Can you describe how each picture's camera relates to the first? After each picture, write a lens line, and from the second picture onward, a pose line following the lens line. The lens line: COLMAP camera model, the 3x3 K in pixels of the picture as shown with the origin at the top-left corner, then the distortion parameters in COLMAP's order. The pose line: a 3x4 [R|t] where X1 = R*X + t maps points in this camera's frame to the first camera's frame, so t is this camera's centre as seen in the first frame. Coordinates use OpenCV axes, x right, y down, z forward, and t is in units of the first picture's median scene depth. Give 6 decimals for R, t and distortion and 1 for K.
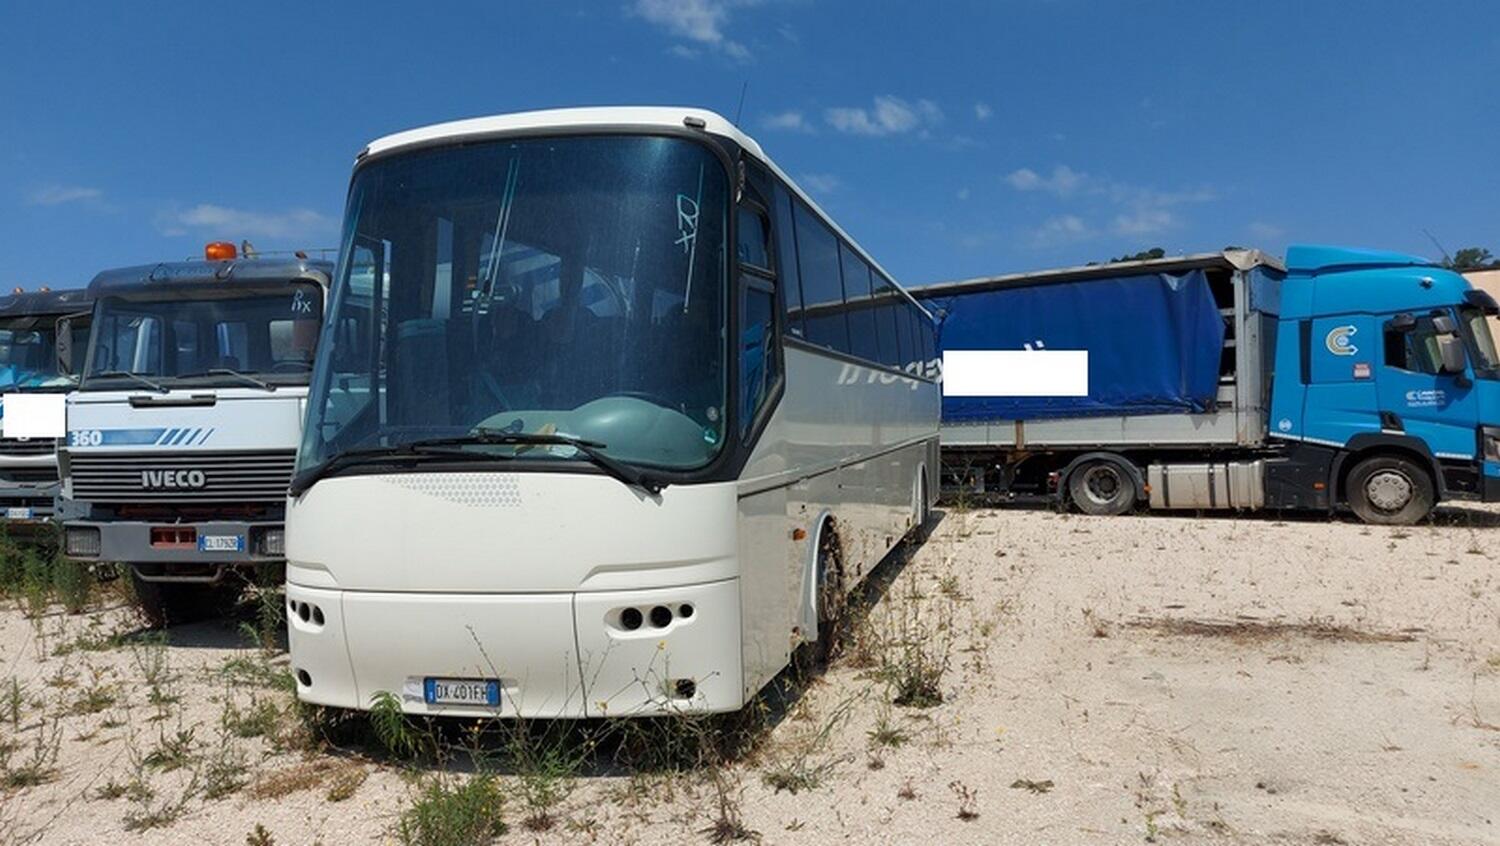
lens RADIAL K [[962.4, 0, 750.0], [0, 962.4, 423.0], [0, 0, 1]] dist [-0.000331, -0.044925]
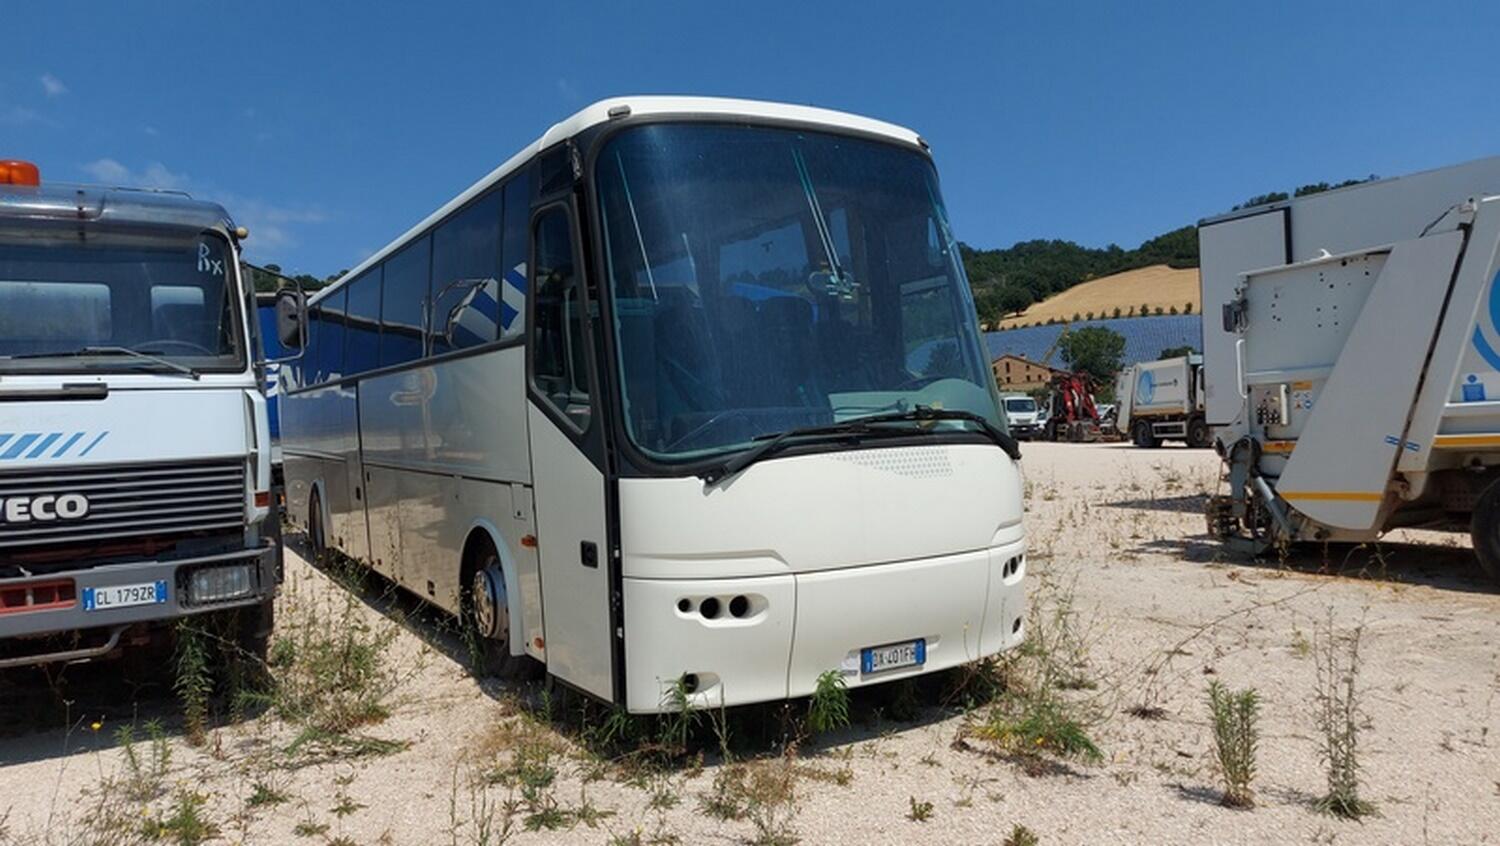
lens RADIAL K [[1028.6, 0, 750.0], [0, 1028.6, 423.0], [0, 0, 1]] dist [-0.006143, -0.004347]
pose [[0.776313, -0.013982, 0.630193, -0.669661], [0.025217, 0.999643, -0.008885, 0.017799], [-0.629844, 0.022790, 0.776388, 0.129739]]
